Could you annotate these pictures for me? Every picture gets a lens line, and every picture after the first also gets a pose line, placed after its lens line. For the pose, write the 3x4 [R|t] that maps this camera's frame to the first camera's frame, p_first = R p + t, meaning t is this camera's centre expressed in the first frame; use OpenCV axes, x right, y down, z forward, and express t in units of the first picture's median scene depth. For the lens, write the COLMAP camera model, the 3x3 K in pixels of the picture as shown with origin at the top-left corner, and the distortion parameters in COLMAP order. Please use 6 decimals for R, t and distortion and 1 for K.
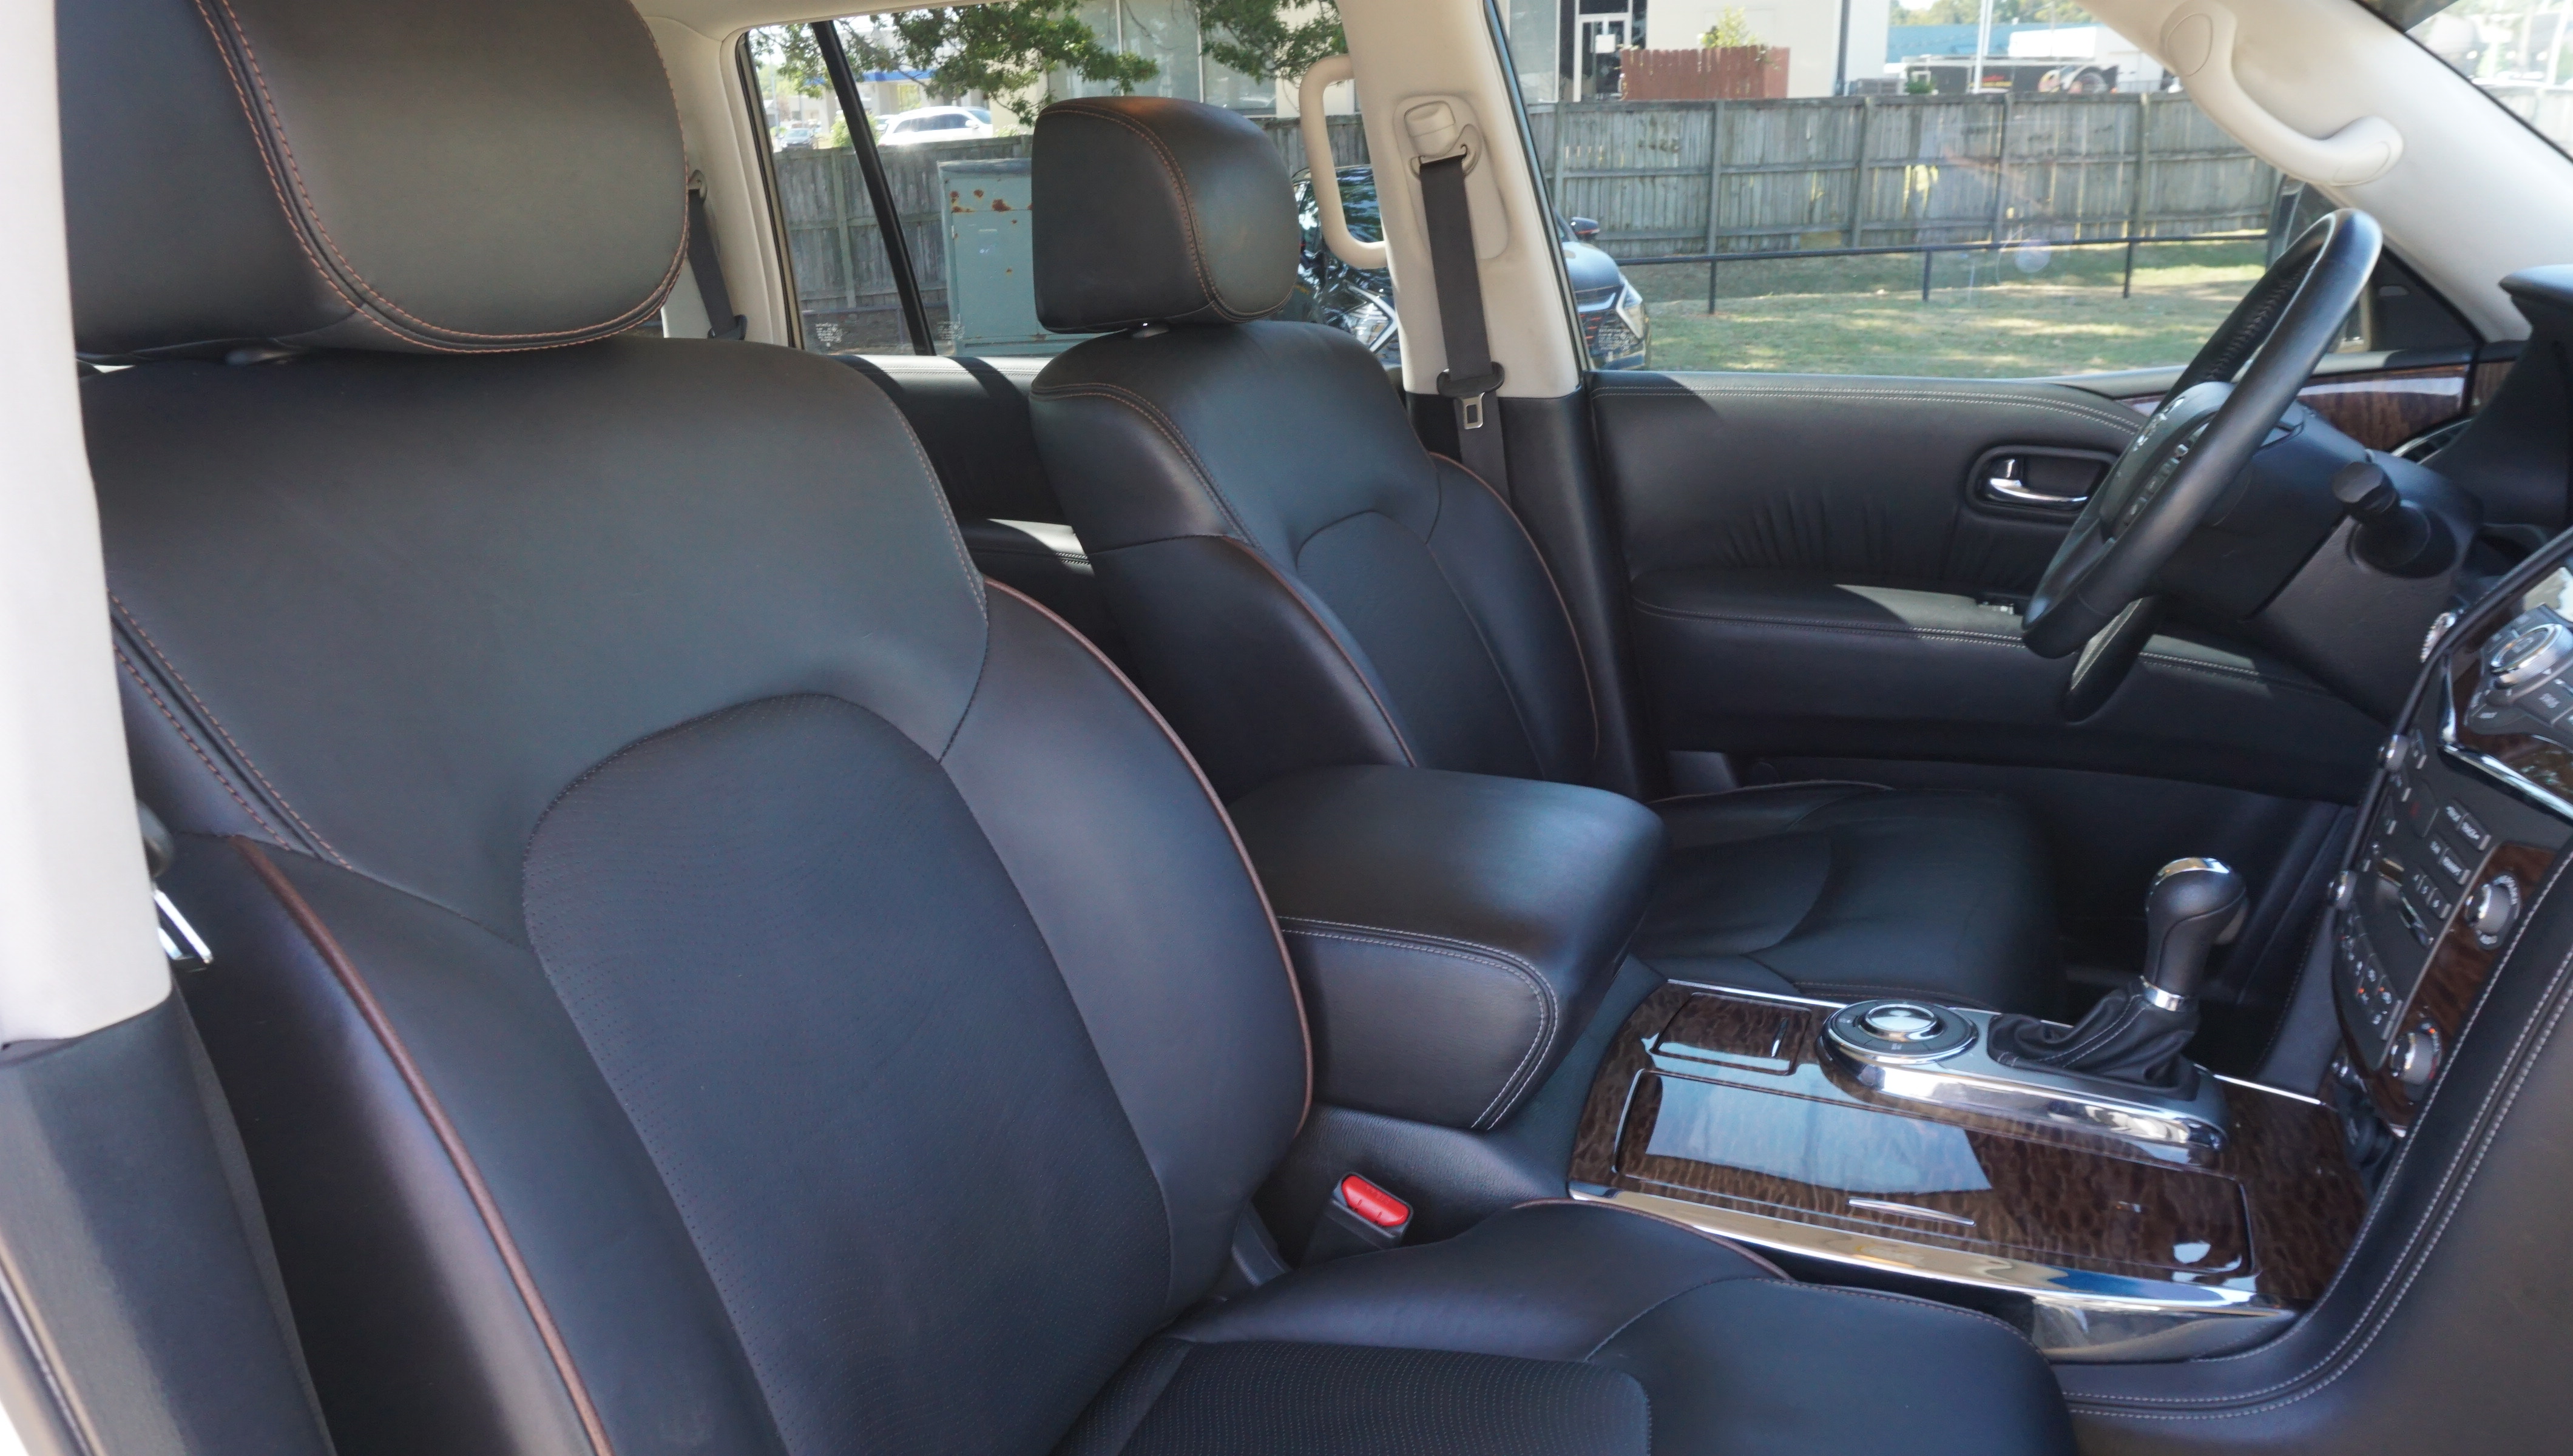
lens RADIAL K [[1711.1, 0, 1293.5], [0, 1711.1, 730.9], [0, 0, 1]] dist [-0.051352, 0.034419]
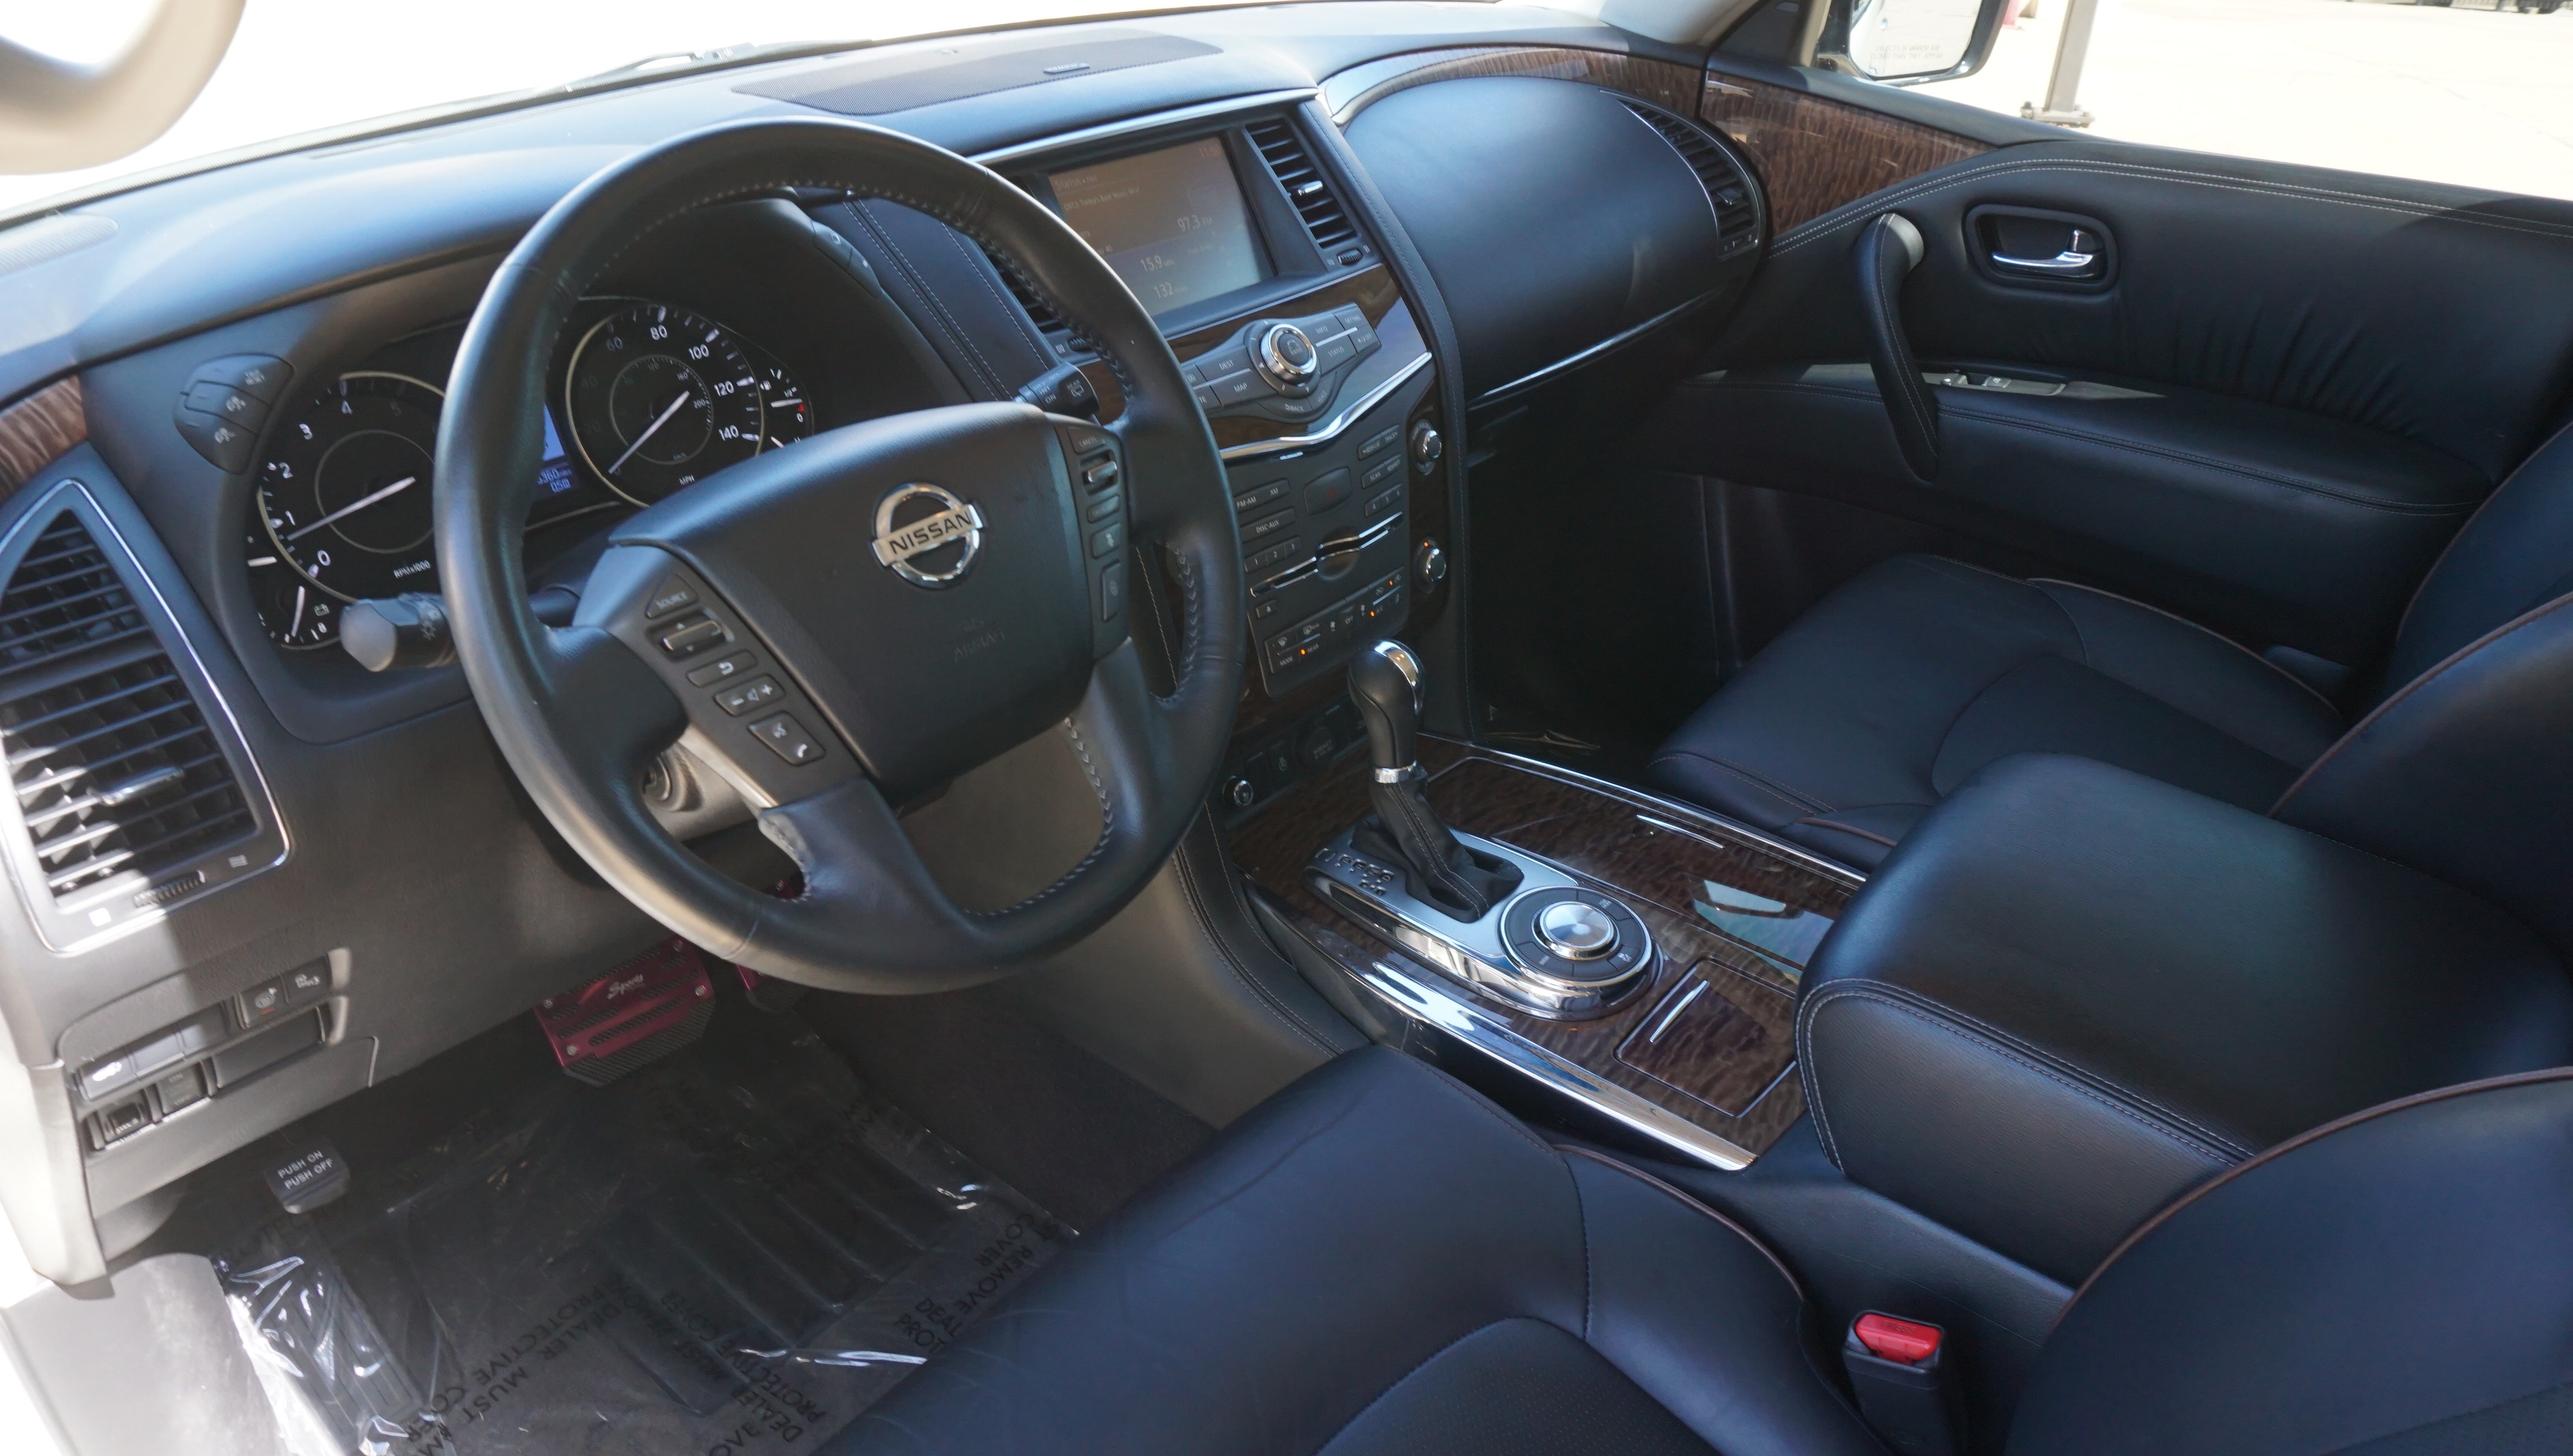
lens RADIAL K [[1711.1, 0, 1284.1], [0, 1711.1, 722.9], [0, 0, 1]] dist [-0.051352, 0.034419]
pose [[-0.959039, -0.127105, 0.253155, 0.305004], [0.098240, 0.688977, 0.718094, -0.645068], [-0.265692, 0.713551, -0.648270, 1.675961]]
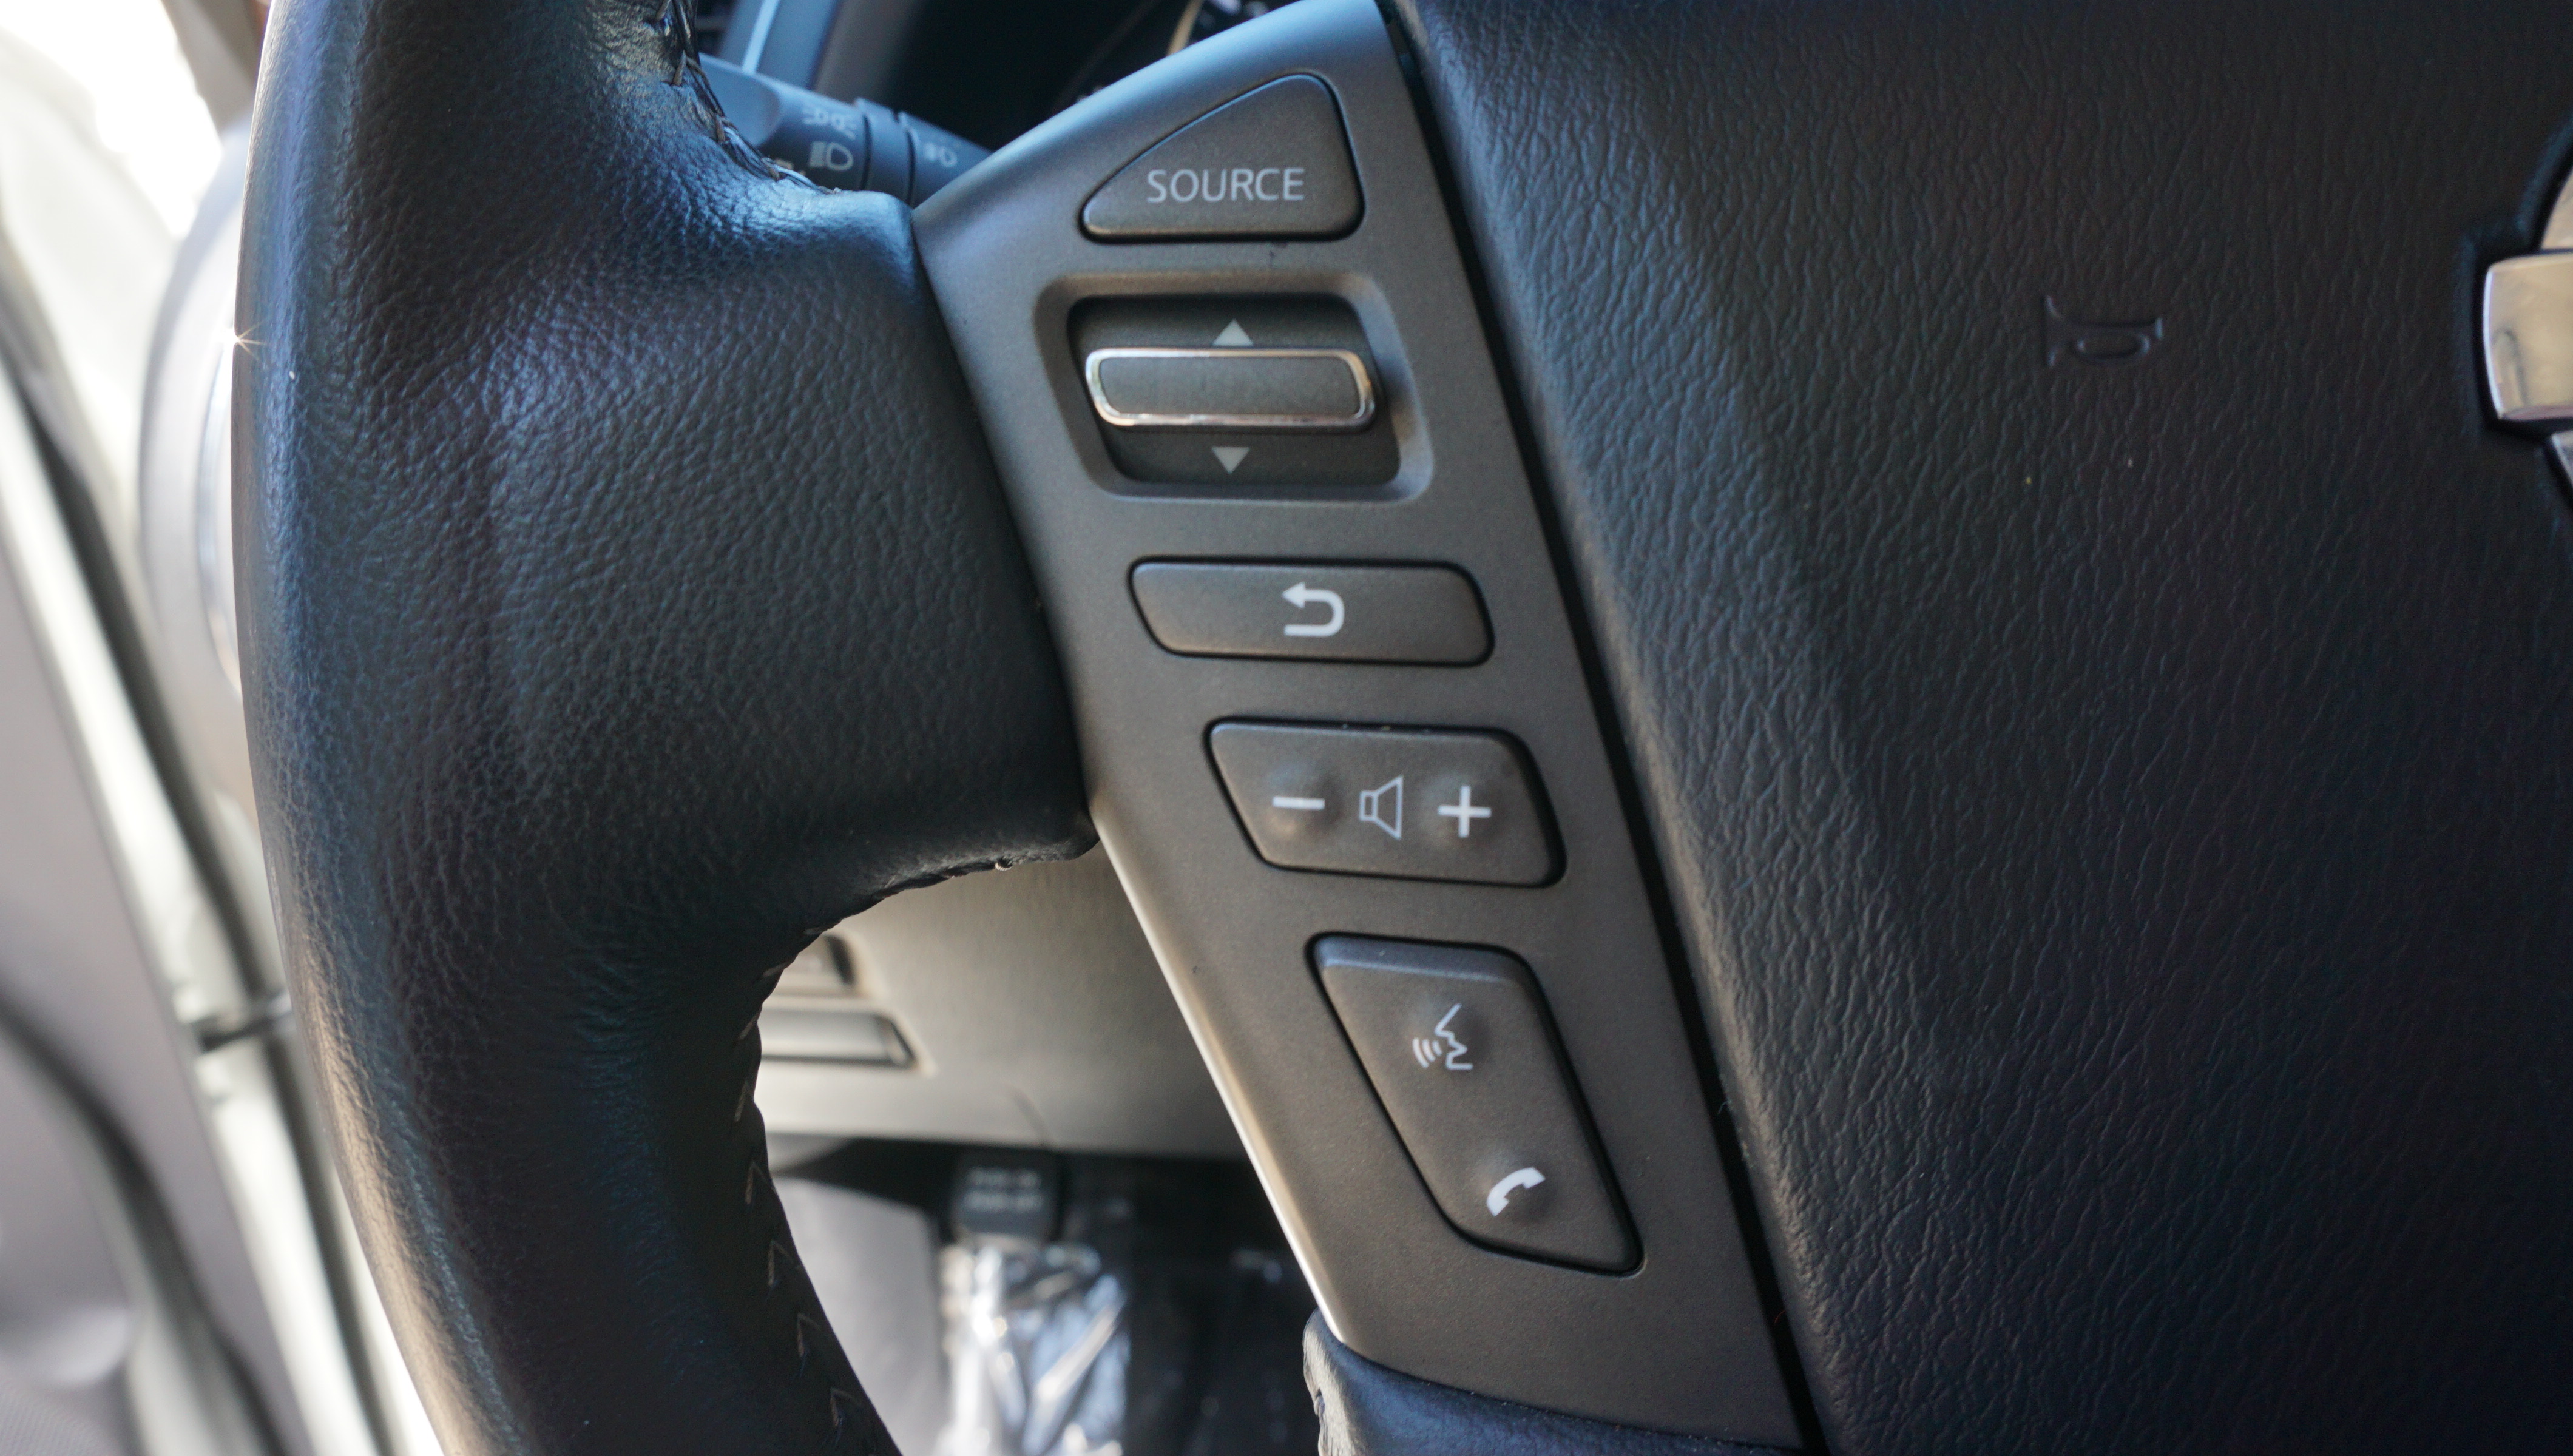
lens RADIAL K [[1711.1, 0, 1272.4], [0, 1711.1, 716.0], [0, 0, 1]] dist [-0.051352, 0.034419]
pose [[-0.354023, -0.445806, 0.822146, 0.567201], [0.268285, 0.793722, 0.545919, -0.284616], [-0.895930, 0.413838, -0.161393, 1.330890]]
